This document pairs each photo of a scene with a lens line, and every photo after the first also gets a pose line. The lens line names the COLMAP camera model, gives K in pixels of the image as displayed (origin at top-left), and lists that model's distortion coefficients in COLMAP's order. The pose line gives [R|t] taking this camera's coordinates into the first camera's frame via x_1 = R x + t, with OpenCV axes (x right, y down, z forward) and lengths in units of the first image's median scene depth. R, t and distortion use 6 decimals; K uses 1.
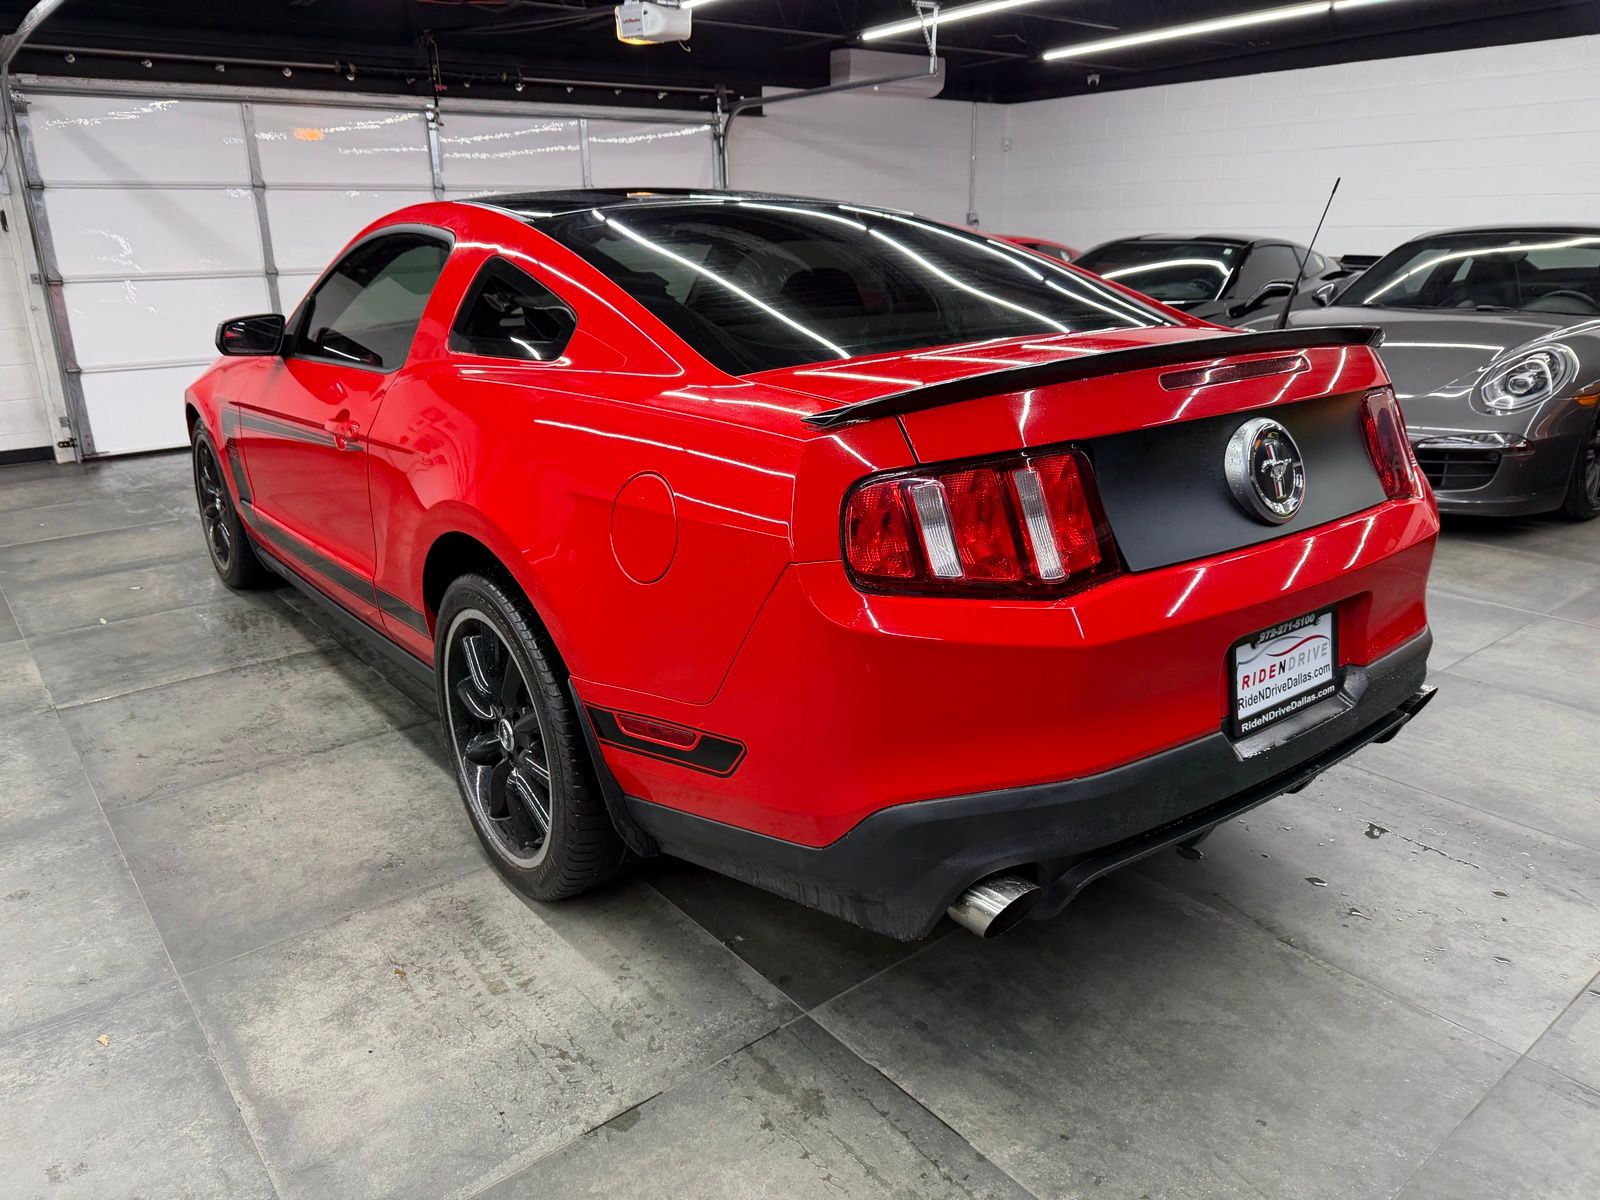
lens RADIAL K [[1145.6, 0, 825.0], [0, 1145.6, 582.0], [0, 0, 1]] dist [0.018640, -0.027559]
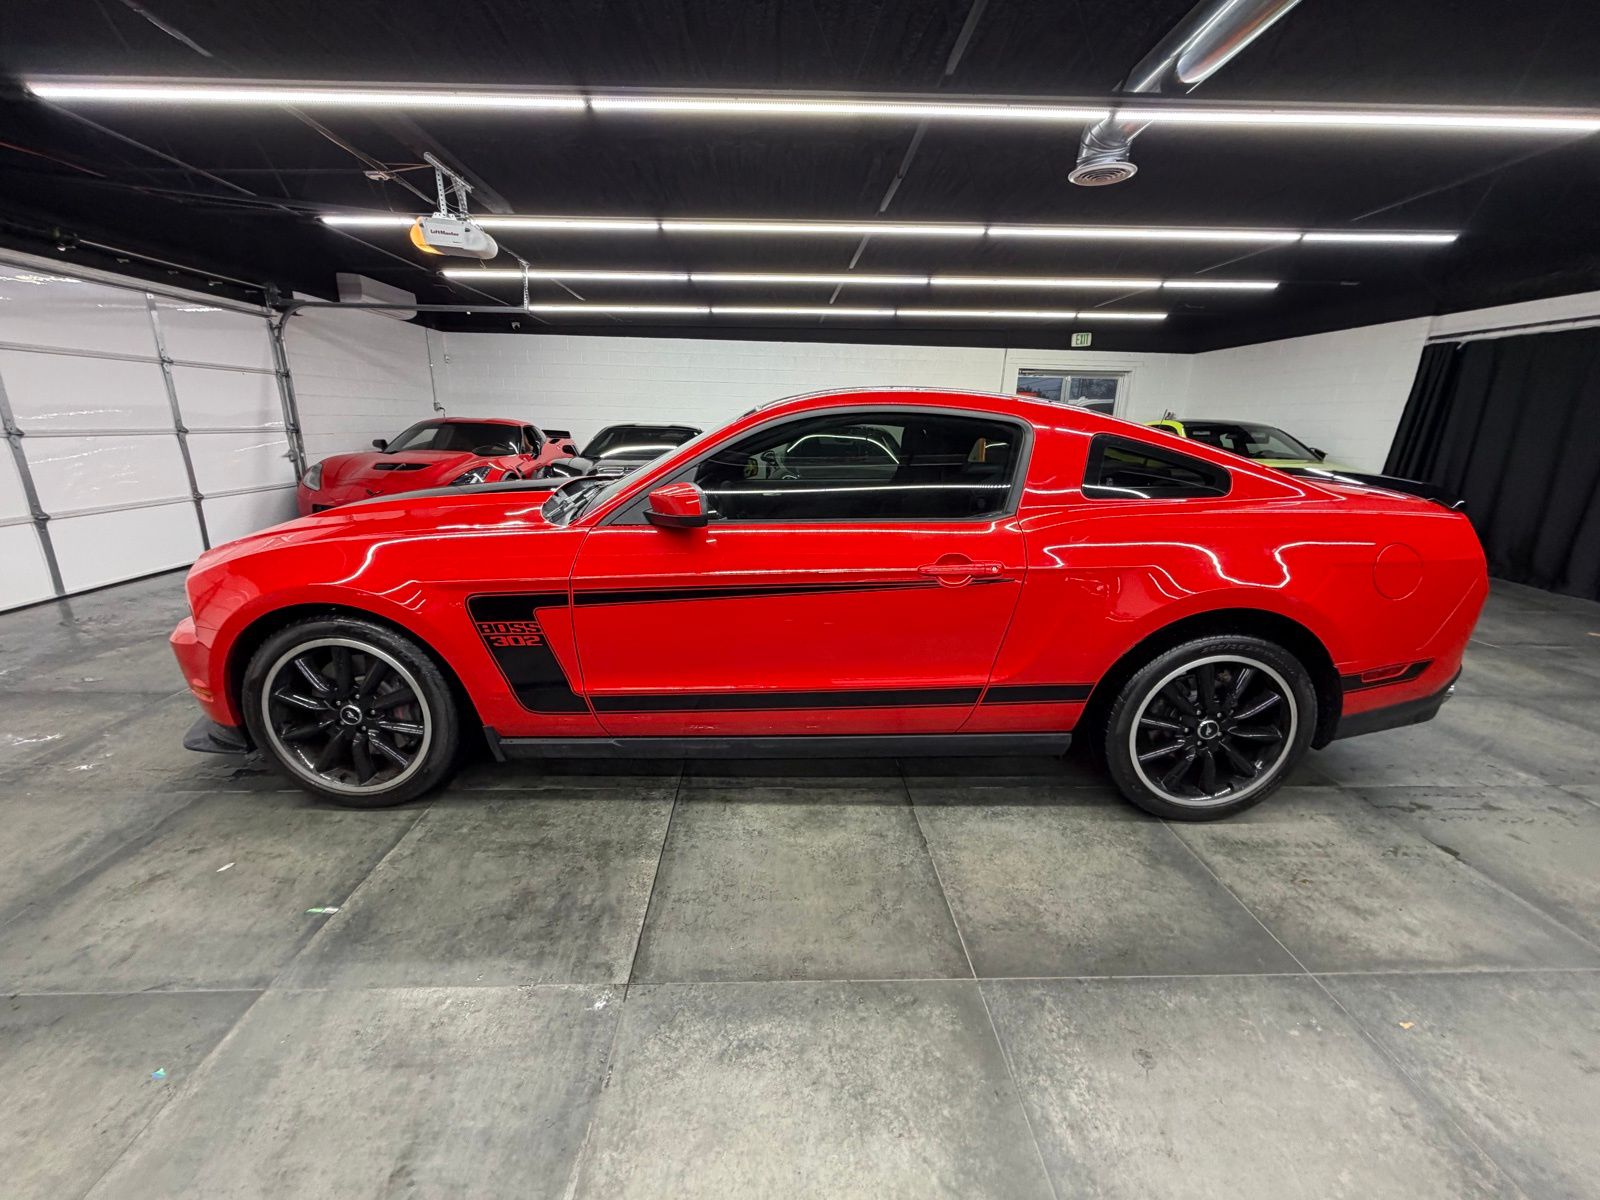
lens RADIAL K [[638.8, 0, 795.3], [0, 638.8, 587.9], [0, 0, 1]] dist [0.000160, 0.000224]
pose [[0.598747, -0.167991, 0.783123, -0.894699], [0.202444, 0.977750, 0.054960, -0.156388], [-0.774931, 0.125631, 0.619434, 0.599536]]
